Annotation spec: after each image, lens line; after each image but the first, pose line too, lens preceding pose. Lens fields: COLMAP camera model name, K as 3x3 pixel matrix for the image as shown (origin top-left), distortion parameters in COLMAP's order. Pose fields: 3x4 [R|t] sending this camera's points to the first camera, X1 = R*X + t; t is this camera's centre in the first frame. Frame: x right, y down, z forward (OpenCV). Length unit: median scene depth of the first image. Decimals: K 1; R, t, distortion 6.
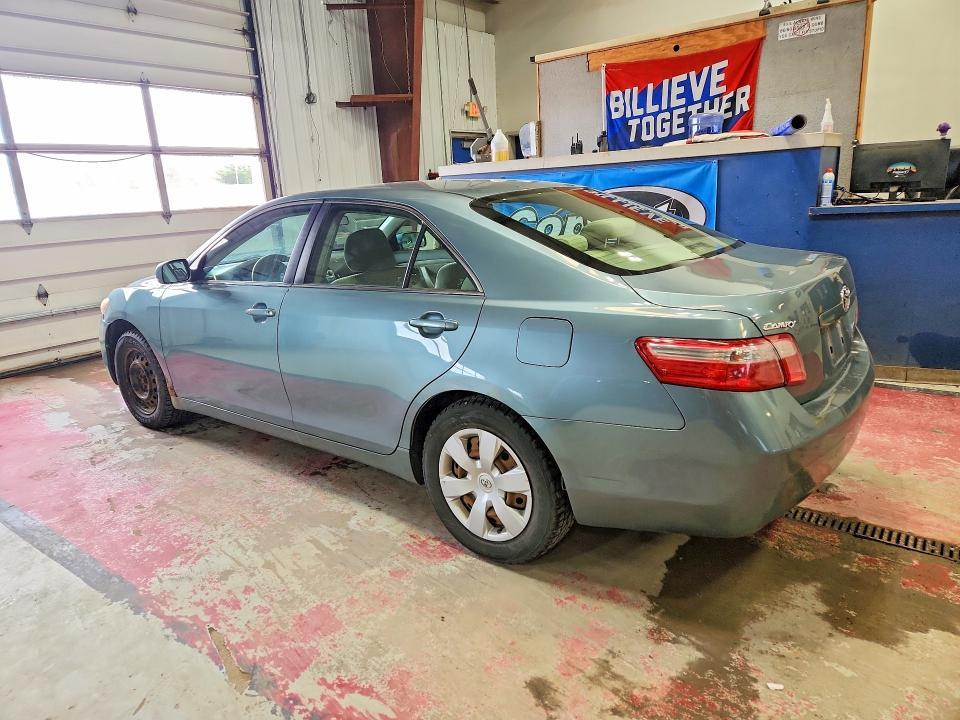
lens RADIAL K [[620.7, 0, 480.8], [0, 620.7, 363.3], [0, 0, 1]] dist [0.000088, -0.001916]
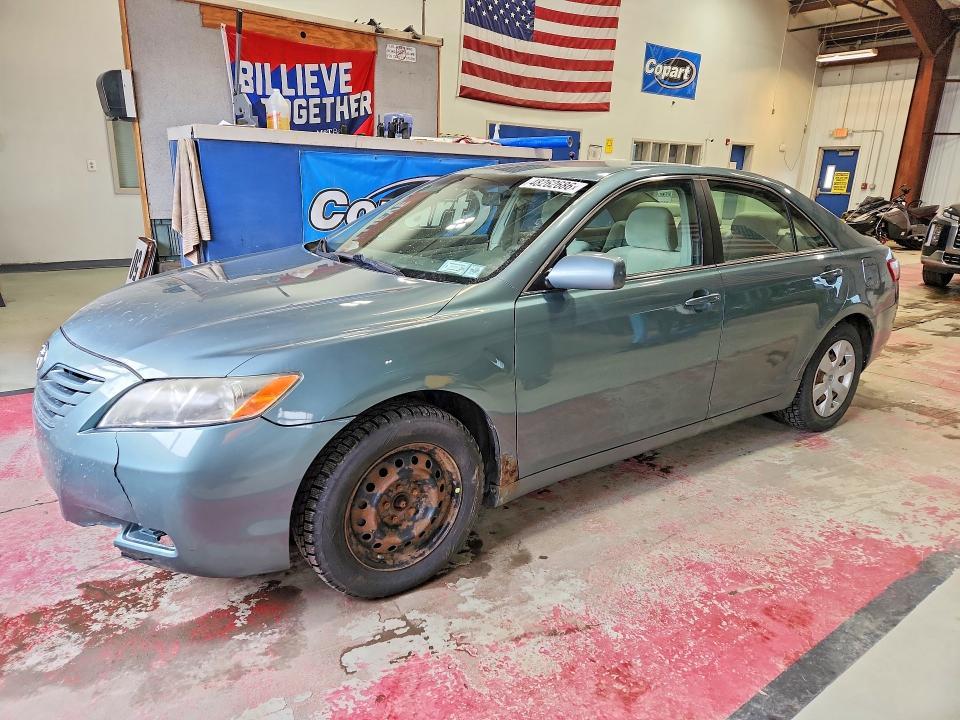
lens RADIAL K [[620.7, 0, 480.3], [0, 620.7, 358.5], [0, 0, 1]] dist [0.000088, -0.001916]
pose [[0.298442, -0.194271, 0.934447, -0.619204], [0.210498, 0.968354, 0.134092, -0.084215], [-0.930926, 0.156681, 0.329892, 0.494897]]
